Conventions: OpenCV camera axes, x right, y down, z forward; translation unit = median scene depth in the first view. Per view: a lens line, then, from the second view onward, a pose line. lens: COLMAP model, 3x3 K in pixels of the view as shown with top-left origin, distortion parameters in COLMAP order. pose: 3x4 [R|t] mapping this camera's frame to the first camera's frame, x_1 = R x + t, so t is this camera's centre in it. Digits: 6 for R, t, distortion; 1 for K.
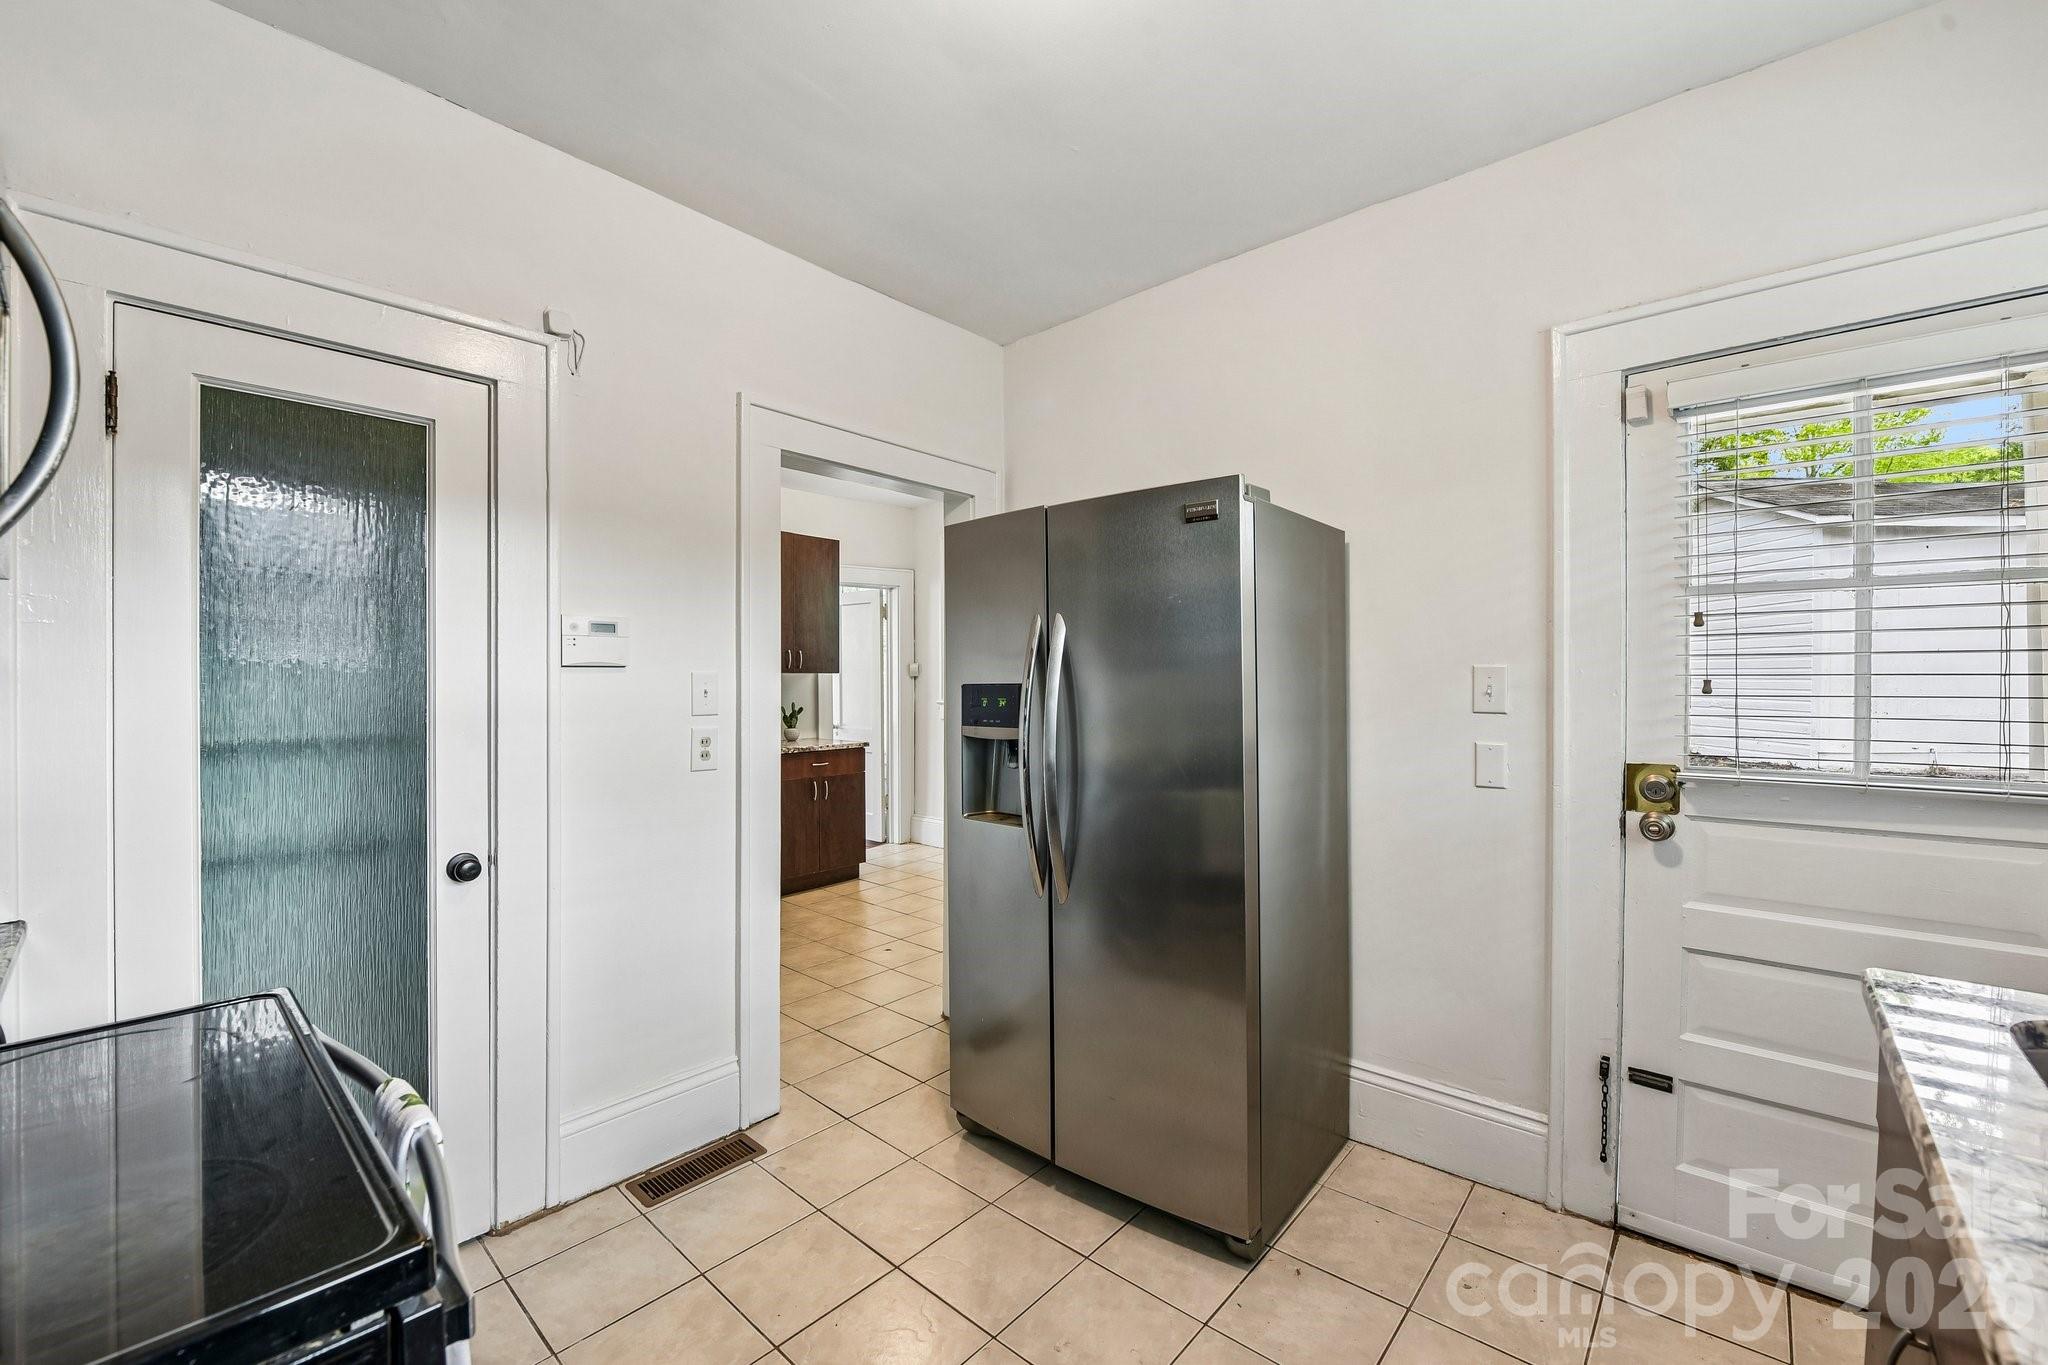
lens RADIAL K [[822.6, 0, 1023.7], [0, 822.6, 684.3], [0, 0, 1]] dist [-0.014011, -0.000756]
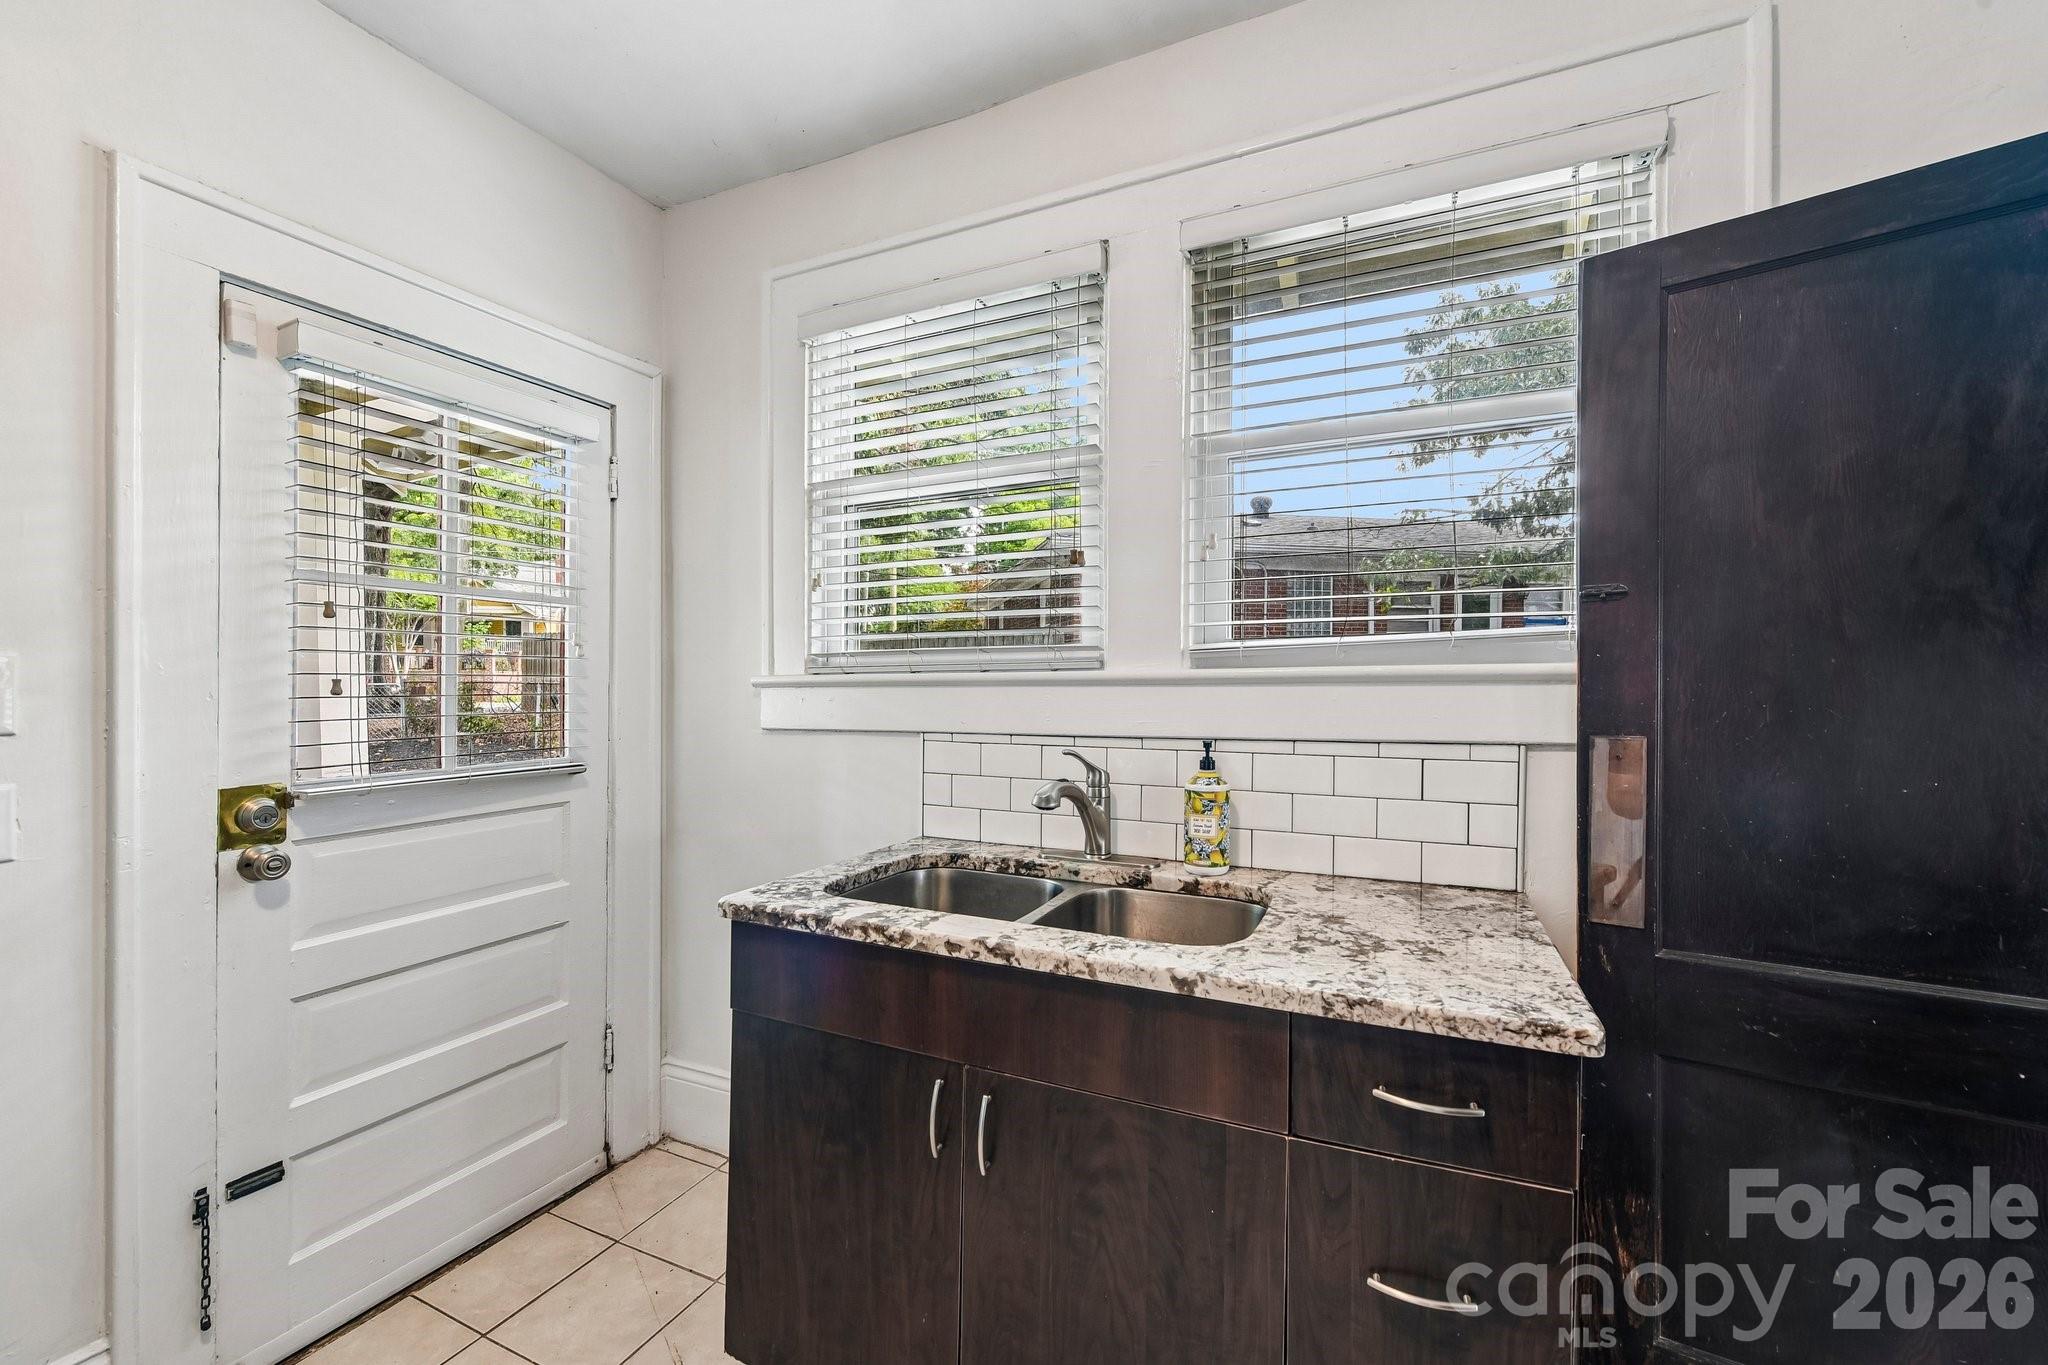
lens RADIAL K [[822.6, 0, 1023.7], [0, 822.6, 684.3], [0, 0, 1]] dist [-0.014011, -0.000756]
pose [[-0.275408, -0.001289, 0.961327, -0.197494], [0.009442, 0.999947, 0.004045, 0.003101], [-0.961281, 0.010191, -0.275381, 0.493241]]
